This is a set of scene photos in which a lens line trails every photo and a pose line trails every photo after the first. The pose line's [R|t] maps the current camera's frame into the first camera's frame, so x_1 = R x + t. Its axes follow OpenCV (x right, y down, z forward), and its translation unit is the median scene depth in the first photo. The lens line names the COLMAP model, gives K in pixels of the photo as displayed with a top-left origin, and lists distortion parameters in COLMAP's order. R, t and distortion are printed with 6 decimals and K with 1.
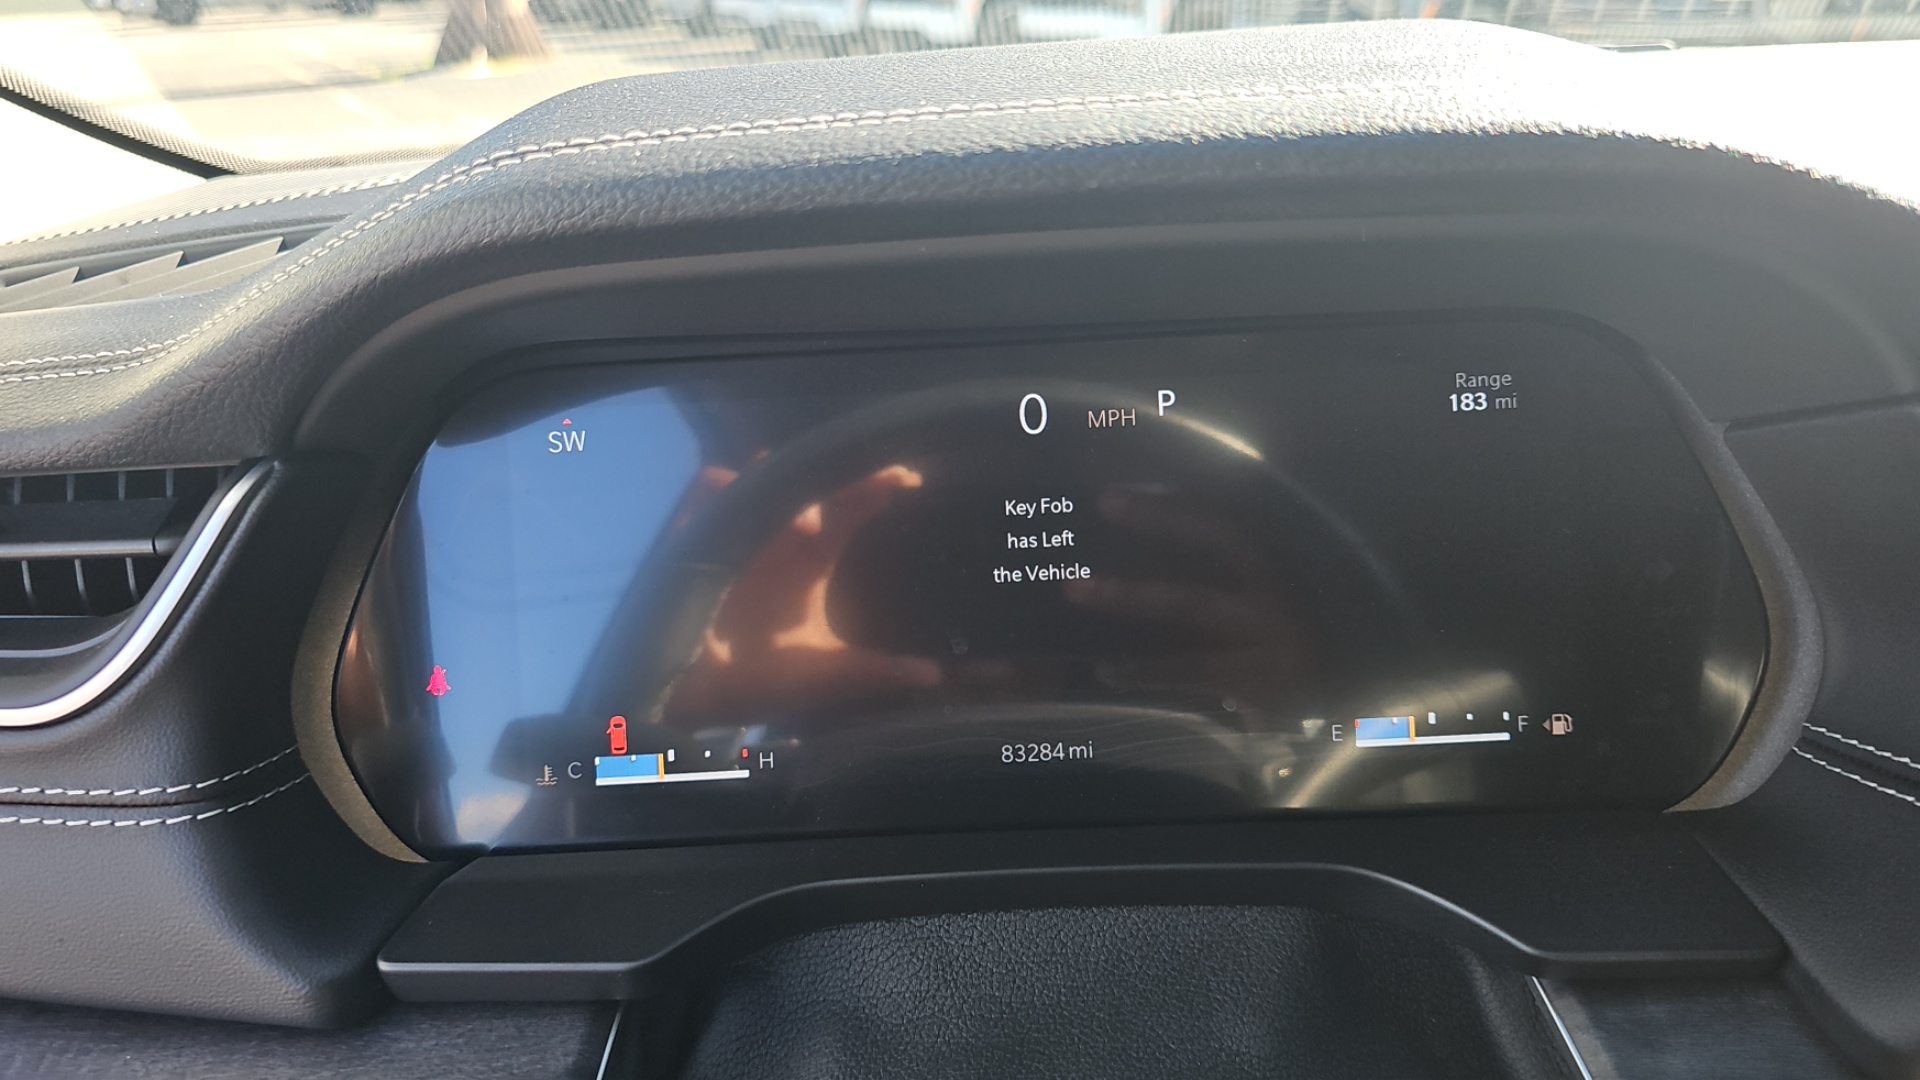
lens RADIAL K [[1416.3, 0, 967.6], [0, 1416.3, 526.8], [0, 0, 1]] dist [0.056725, -0.065004]
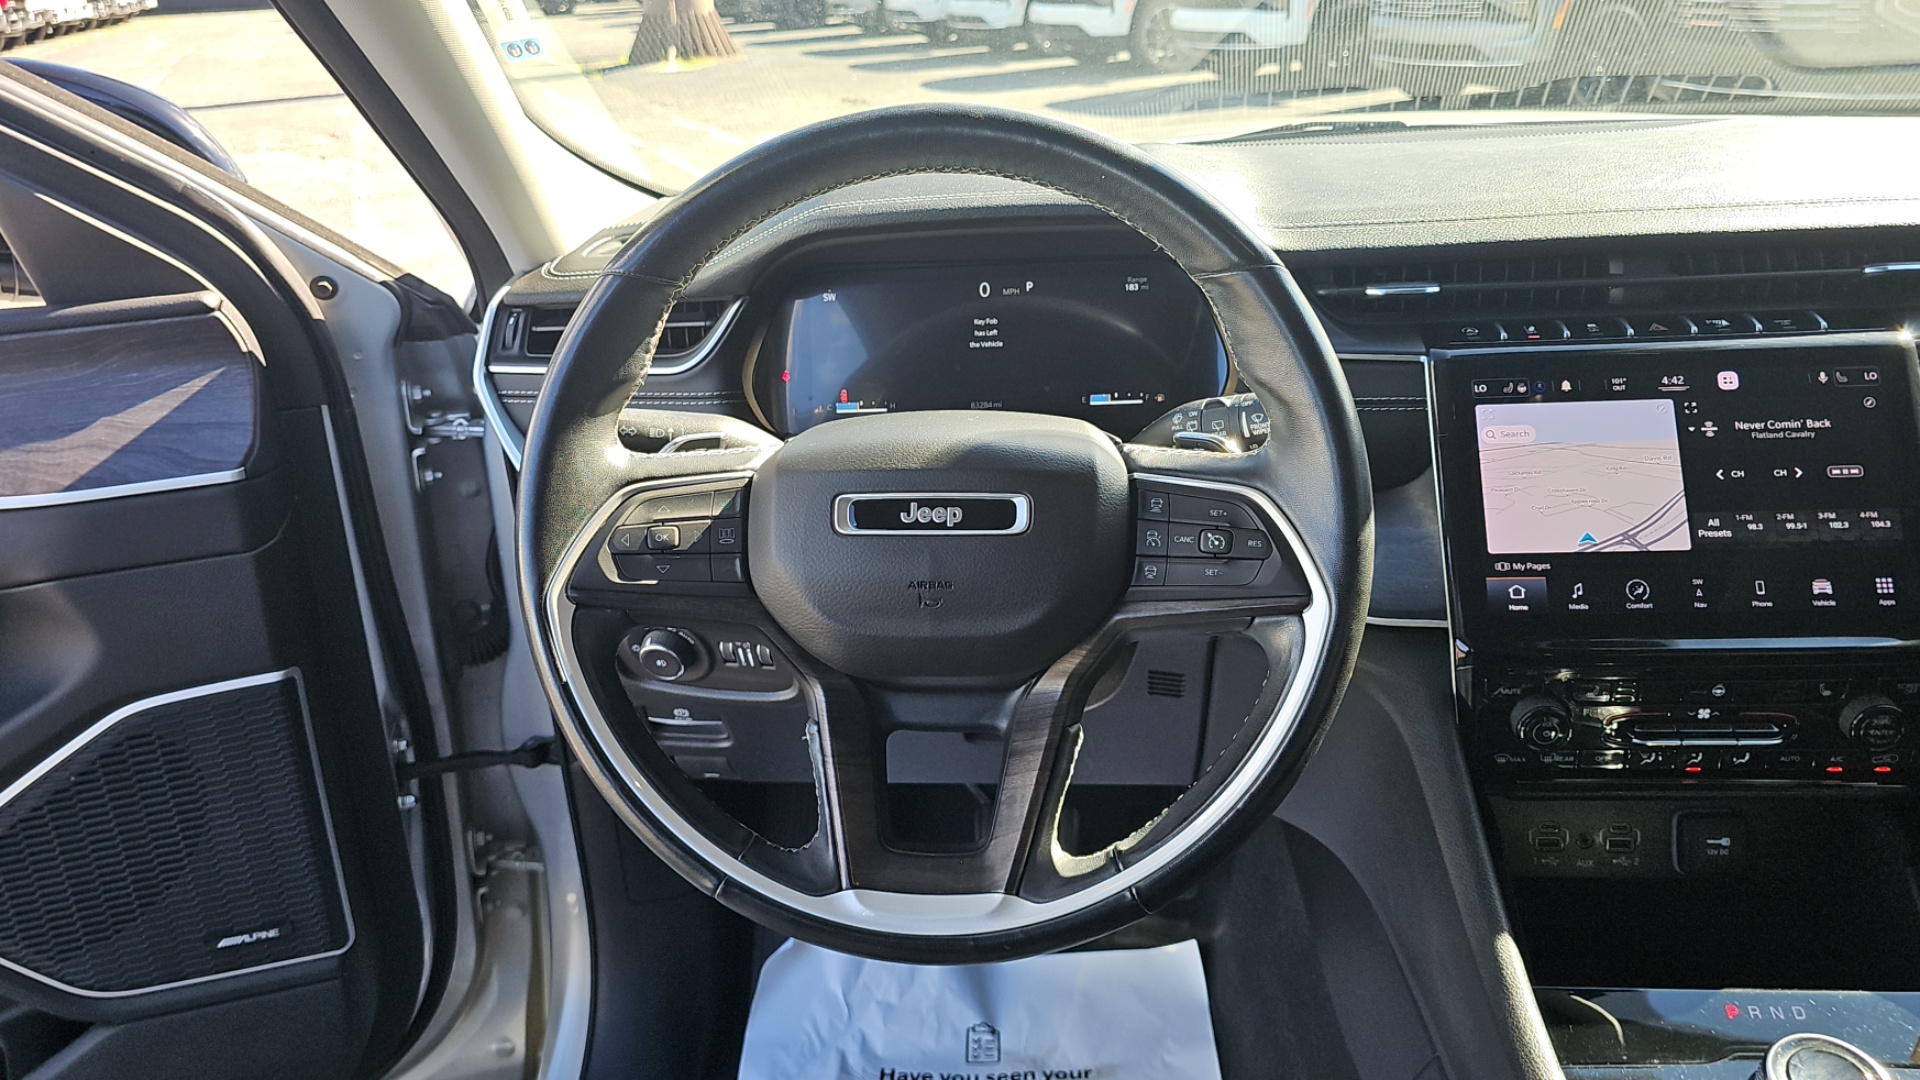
lens RADIAL K [[1395.0, 0, 979.7], [0, 1395.0, 501.9], [0, 0, 1]] dist [0.077005, -0.062935]
pose [[0.994695, 0.025746, -0.099596, 0.336676], [-0.026153, 0.999654, -0.002782, 0.369028], [0.099490, 0.005372, 0.995024, -1.887659]]
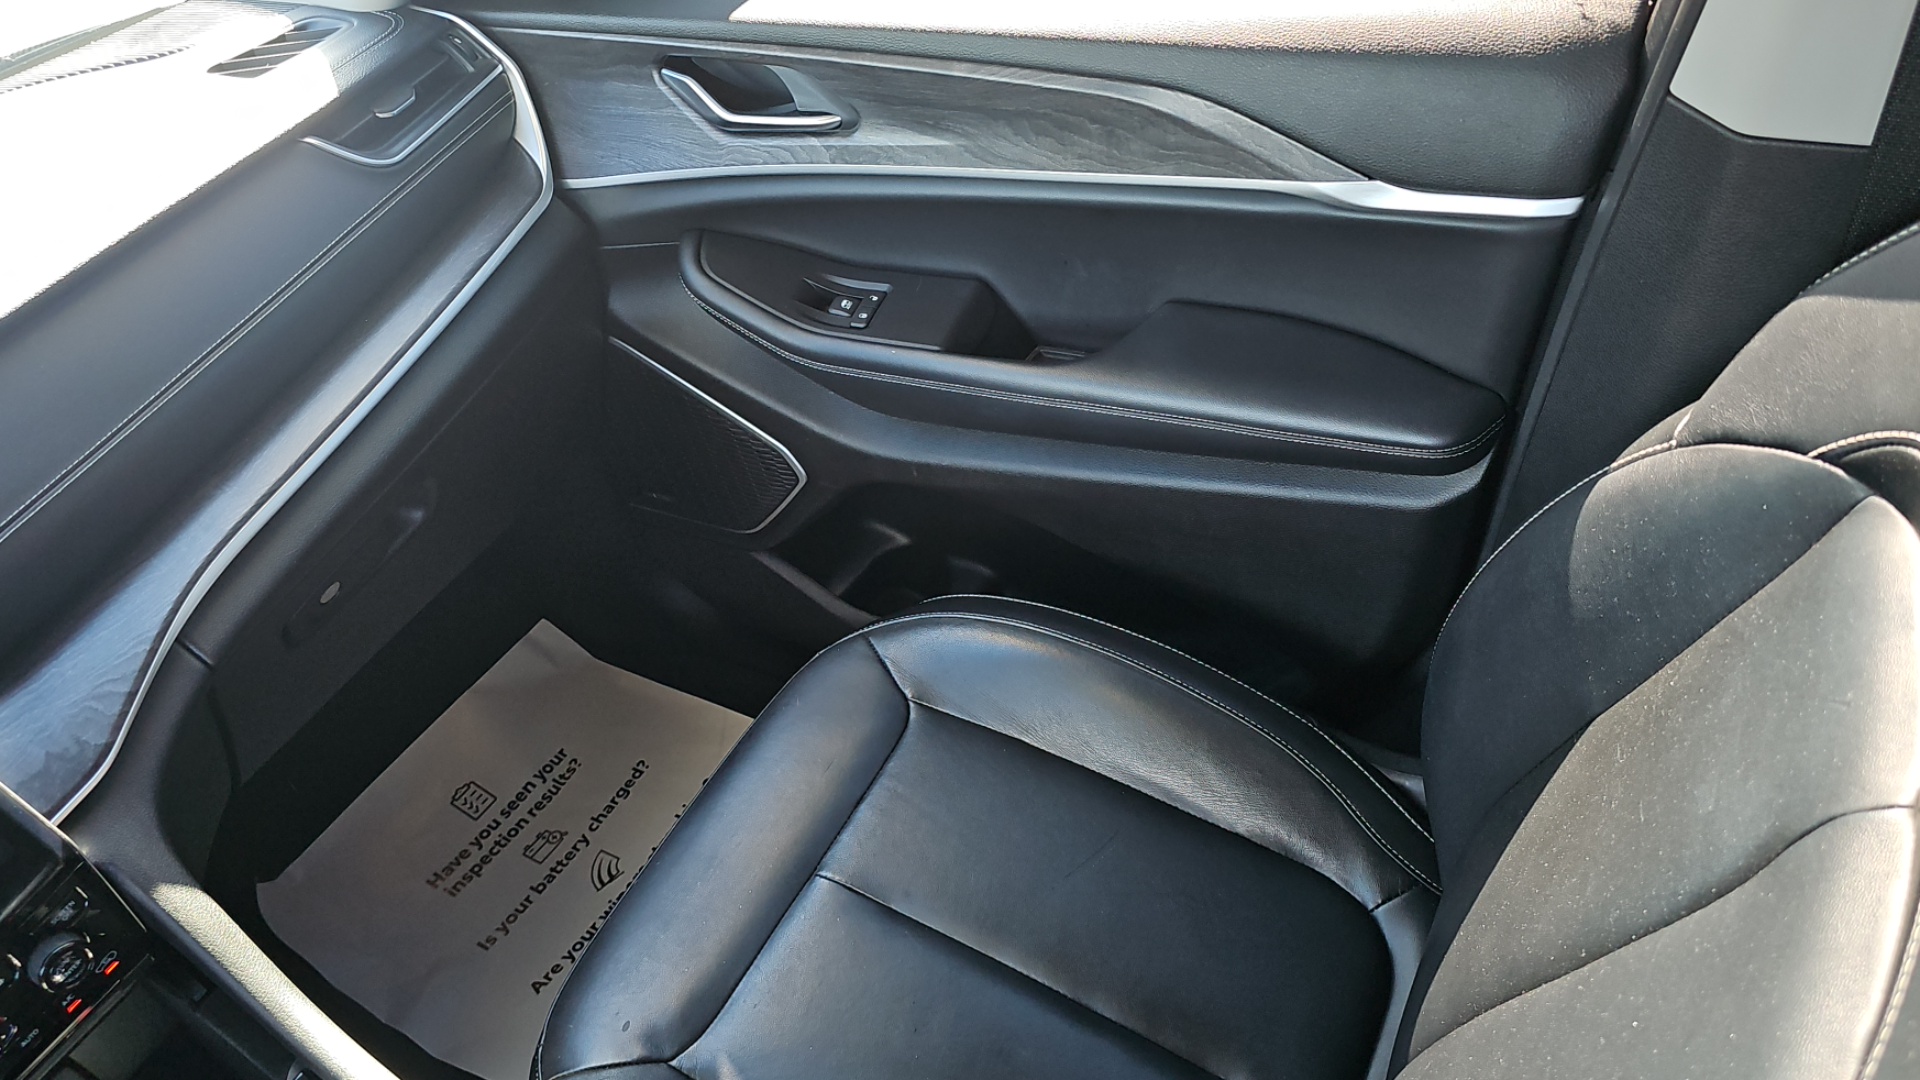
lens RADIAL K [[1416.3, 0, 967.6], [0, 1416.3, 526.8], [0, 0, 1]] dist [0.056725, -0.065004]
pose [[0.547279, -0.630158, 0.550805, 1.526906], [0.474467, 0.775738, 0.416068, -0.149838], [-0.689469, 0.033634, 0.723534, -2.211987]]
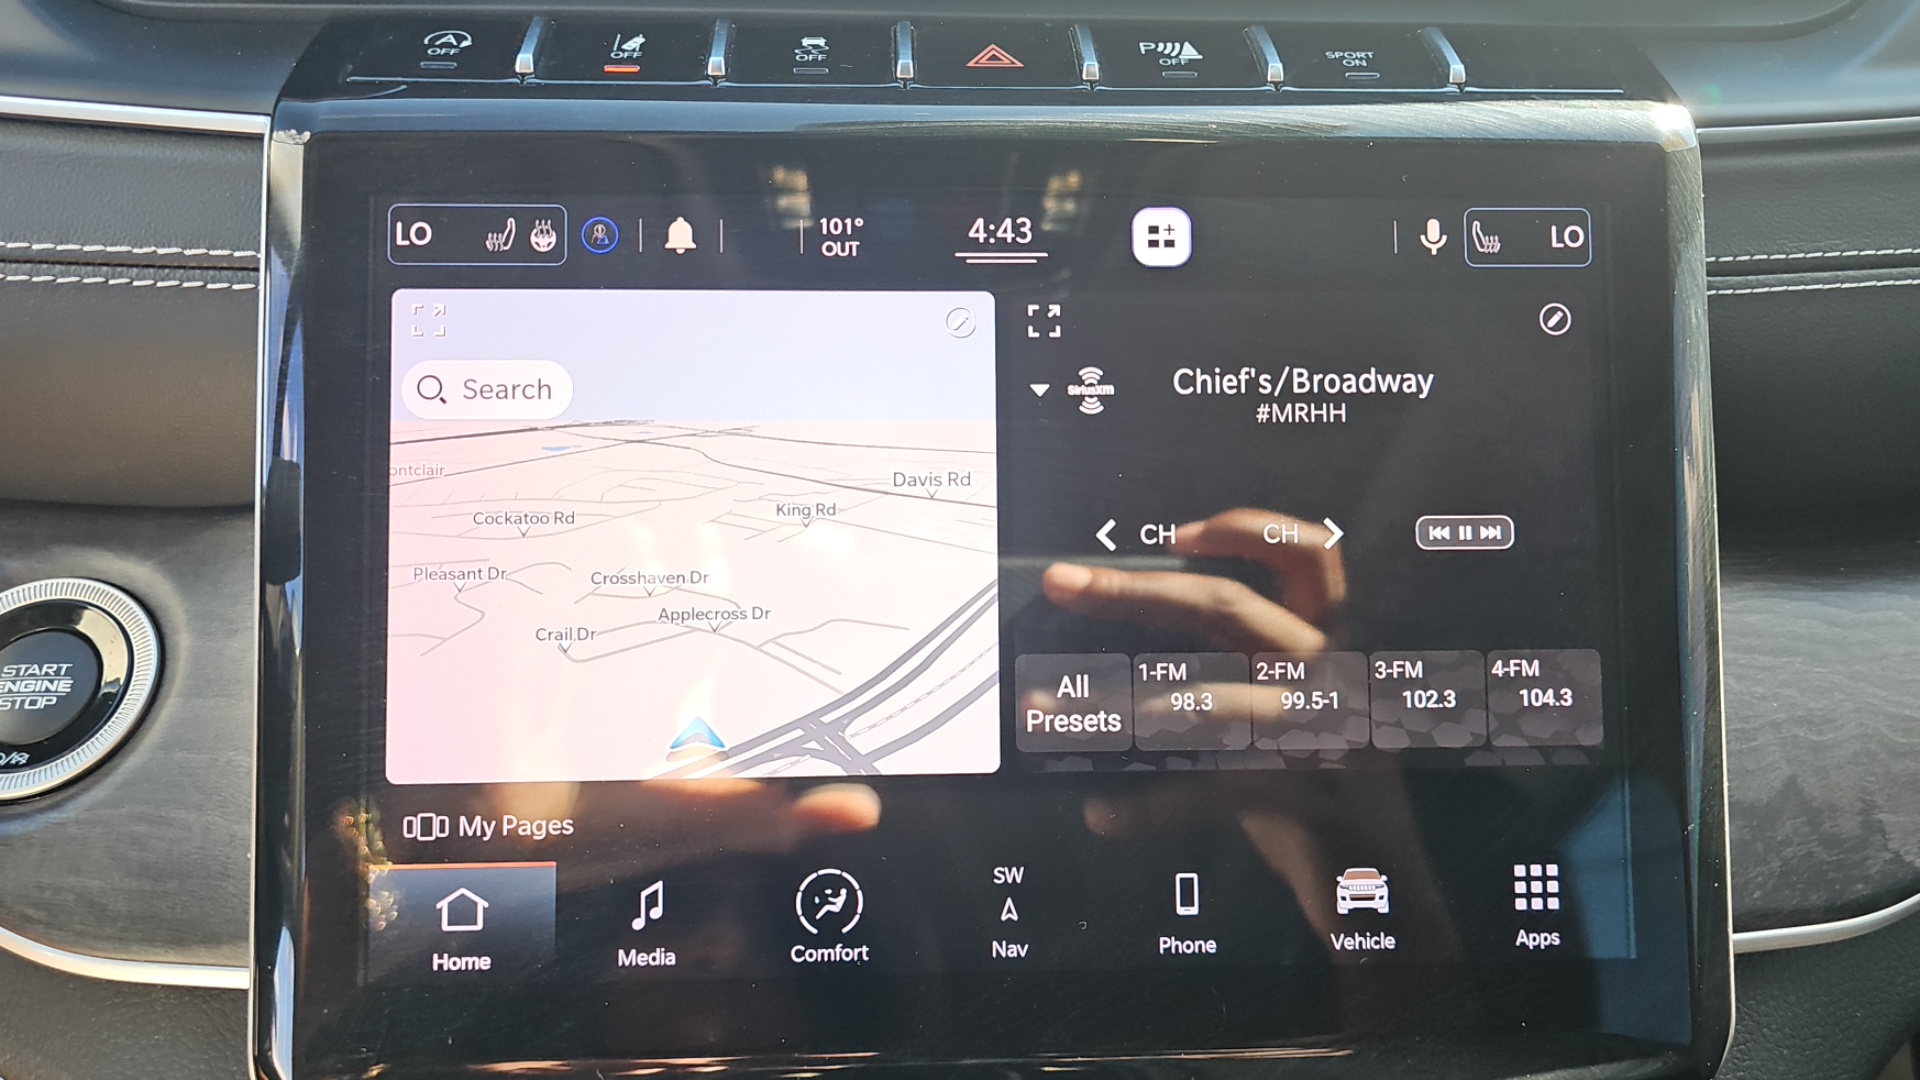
lens RADIAL K [[1432.1, 0, 953.2], [0, 1432.1, 529.7], [0, 0, 1]] dist [0.048977, -0.055087]
pose [[0.998229, 0.044875, 0.039059, 1.222759], [-0.050686, 0.985251, 0.163436, 0.157057], [-0.031149, -0.165127, 0.985780, -0.156052]]
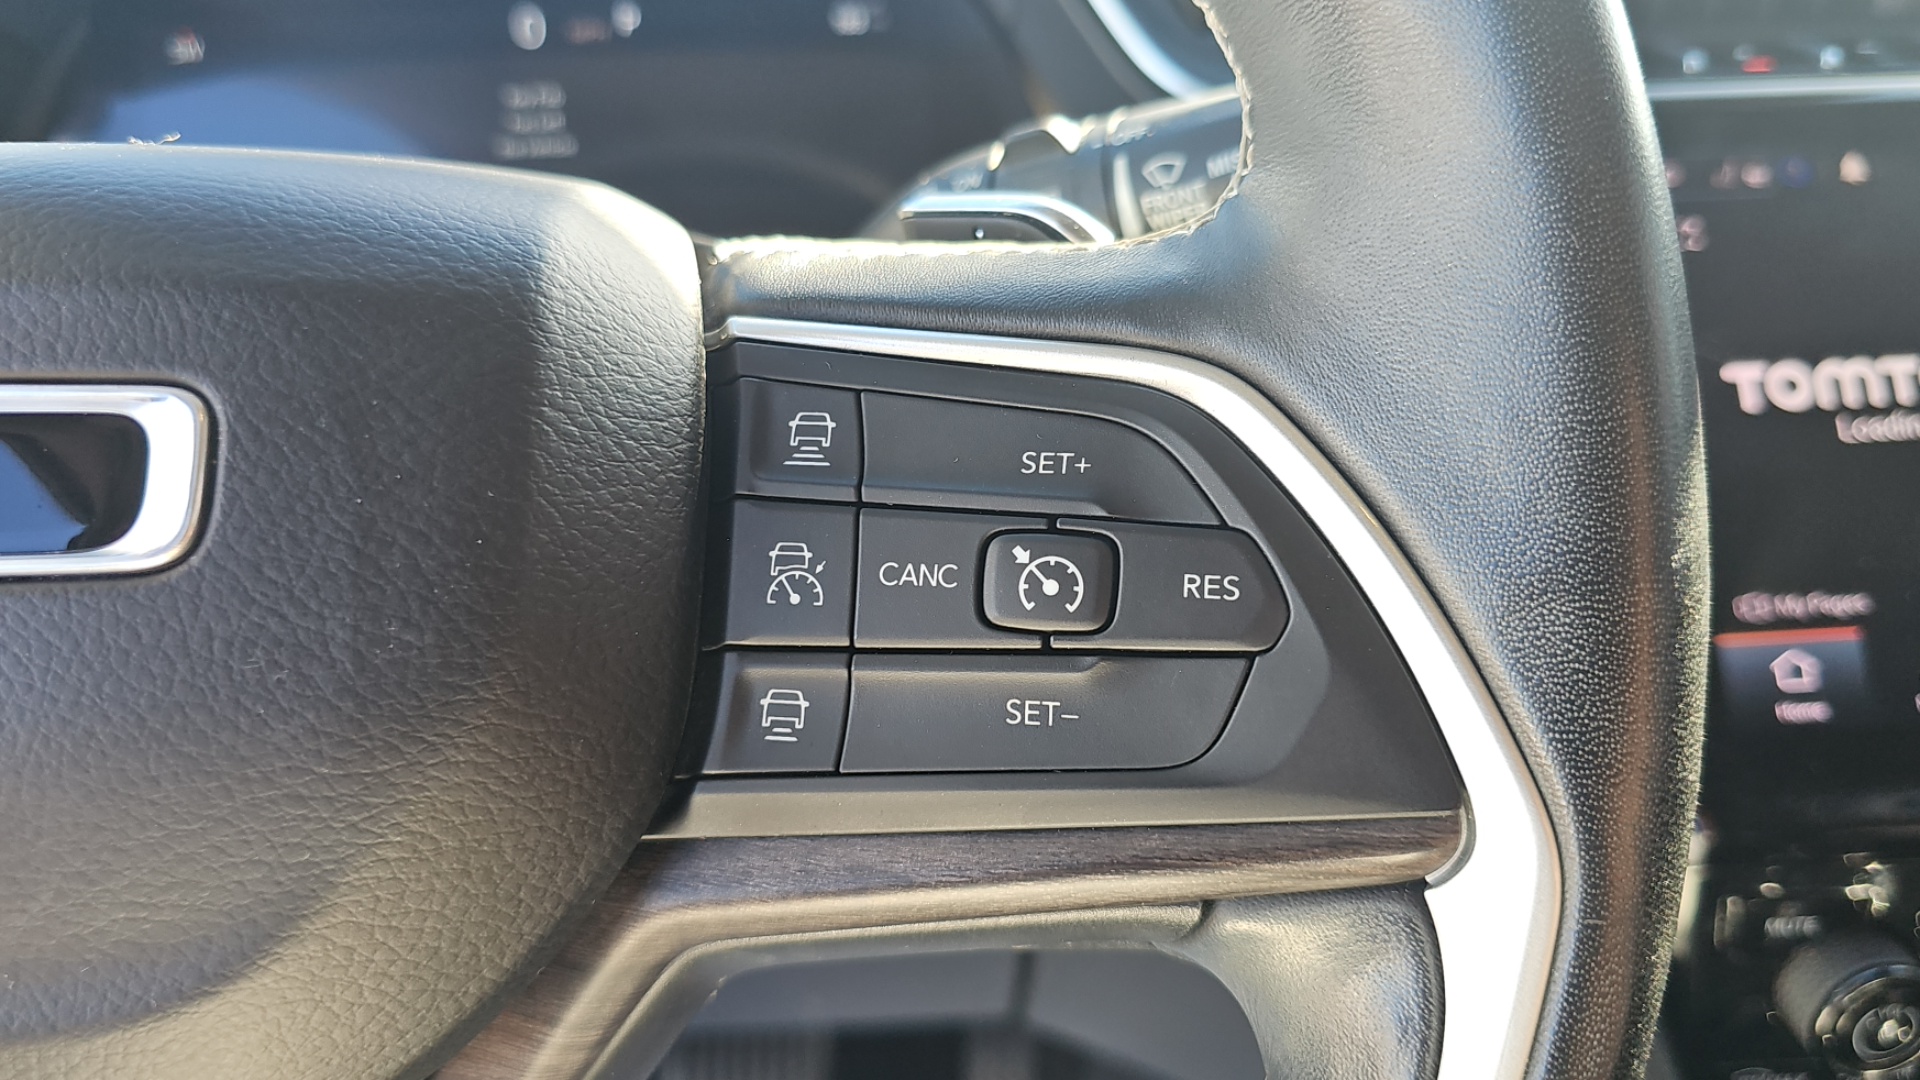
lens RADIAL K [[1432.1, 0, 953.2], [0, 1432.1, 529.7], [0, 0, 1]] dist [0.048977, -0.055087]
pose [[0.999854, 0.007839, 0.015189, 0.433124], [-0.008070, 0.999852, 0.015187, 0.386280], [-0.015068, -0.015307, 0.999769, -0.383235]]
